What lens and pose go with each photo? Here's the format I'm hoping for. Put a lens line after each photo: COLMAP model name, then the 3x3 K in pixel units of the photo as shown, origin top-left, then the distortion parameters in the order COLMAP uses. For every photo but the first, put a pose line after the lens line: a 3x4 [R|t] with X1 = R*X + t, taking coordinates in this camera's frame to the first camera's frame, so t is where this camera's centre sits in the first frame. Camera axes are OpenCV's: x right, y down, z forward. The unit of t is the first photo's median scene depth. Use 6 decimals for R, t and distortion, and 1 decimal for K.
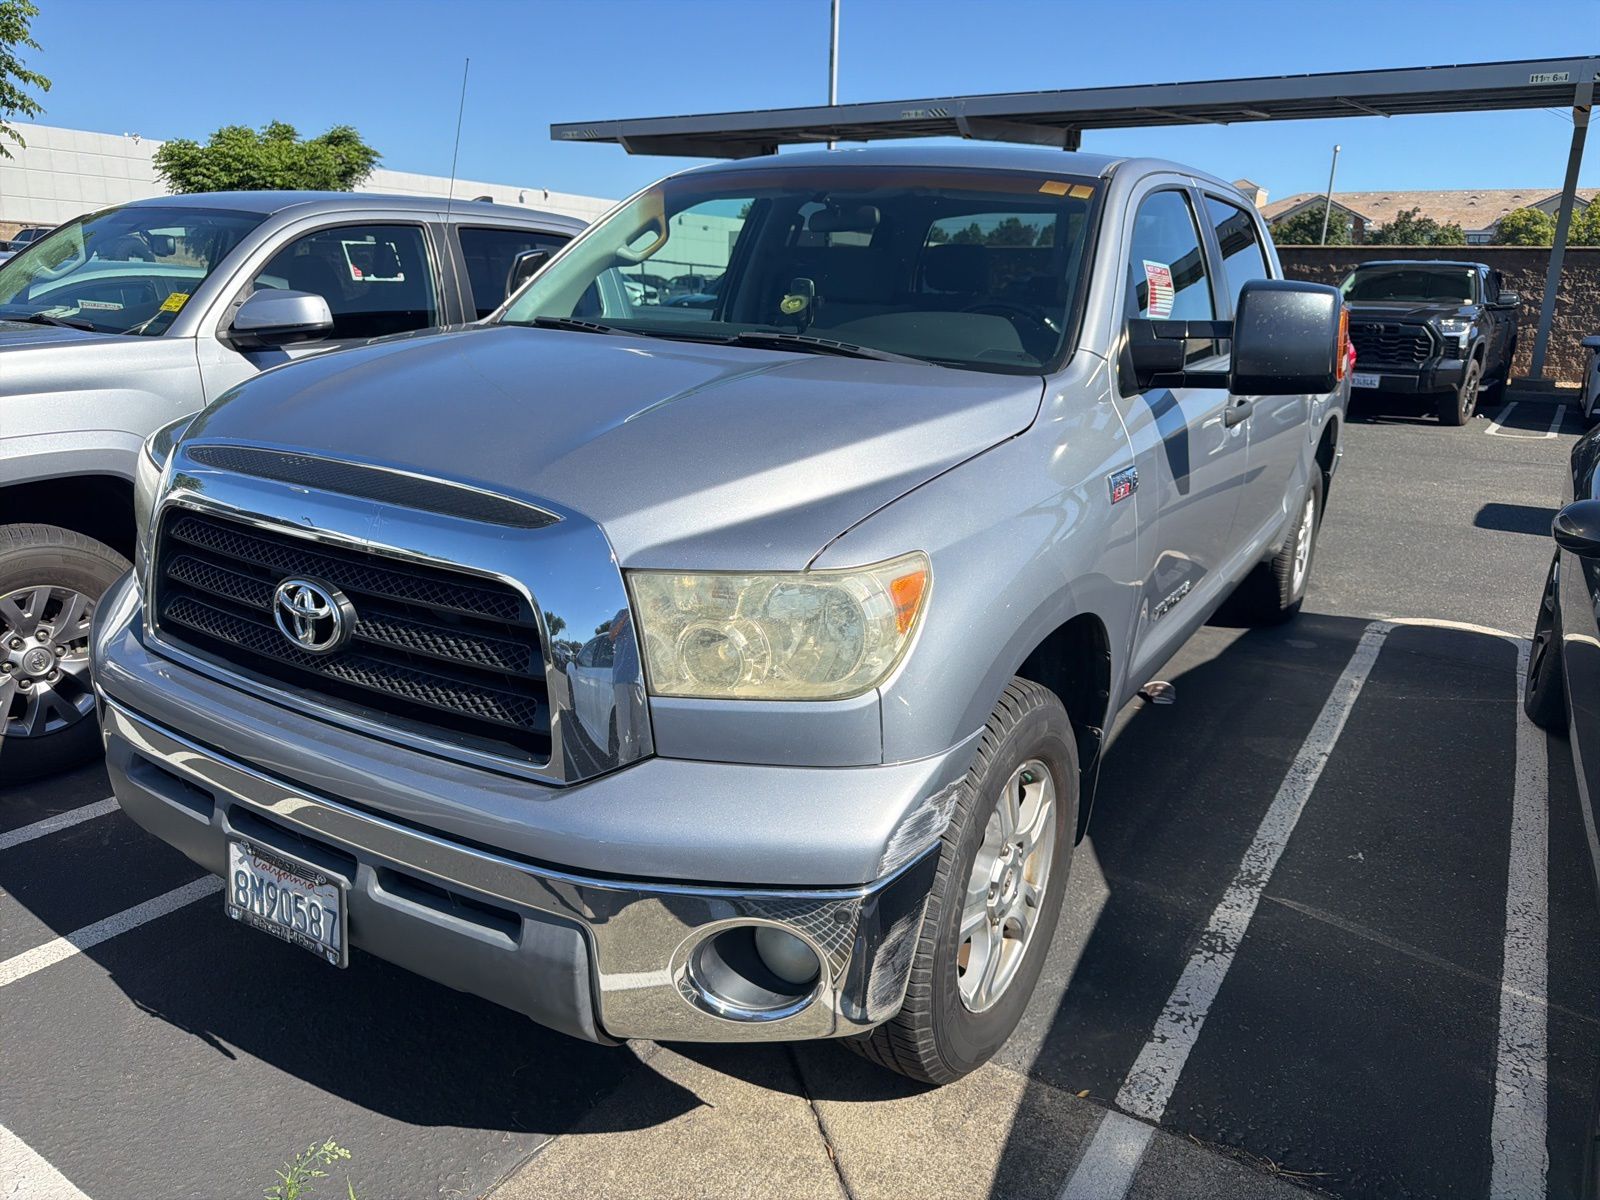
lens RADIAL K [[1150.8, 0, 800.0], [0, 1150.8, 600.0], [0, 0, 1]] dist [0.053099, -0.078276]
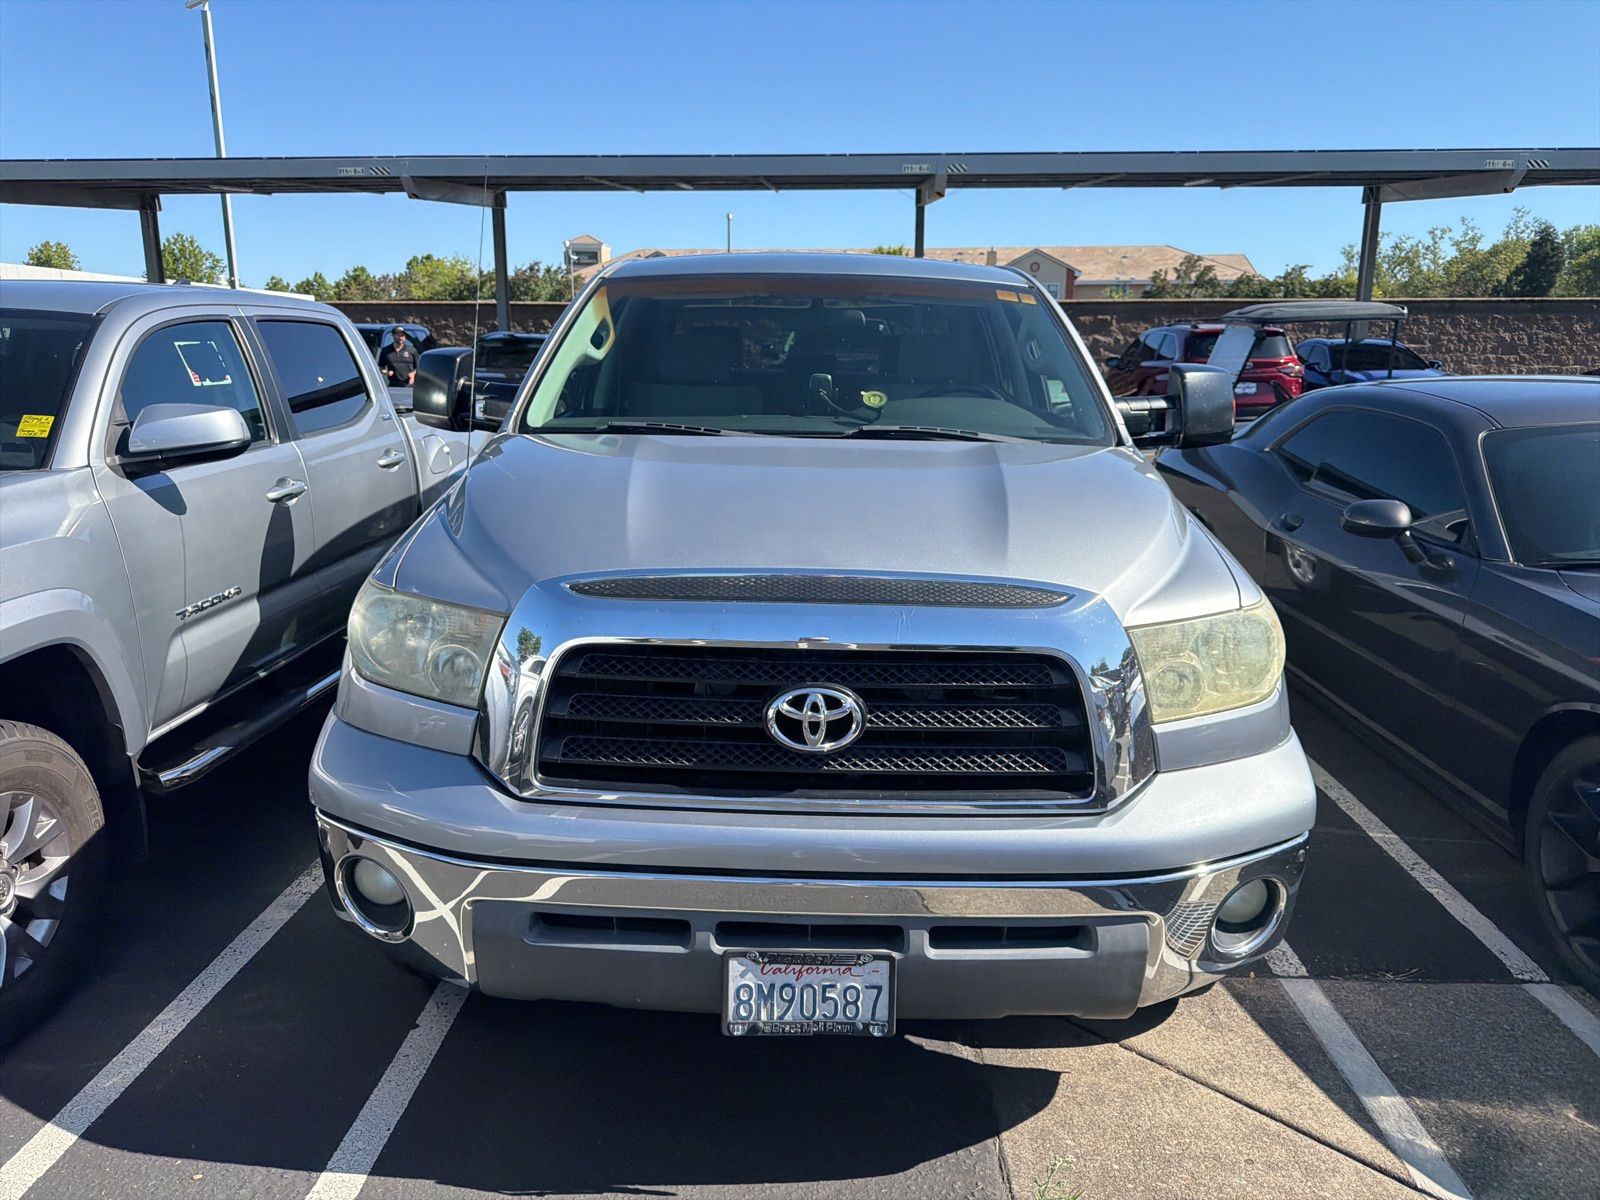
lens RADIAL K [[1150.8, 0, 800.0], [0, 1150.8, 600.0], [0, 0, 1]] dist [0.053099, -0.078276]
pose [[0.858731, -0.136760, 0.493841, -0.894906], [0.156526, 0.987673, 0.001338, -0.094441], [-0.487936, 0.076150, 0.869551, 0.064610]]
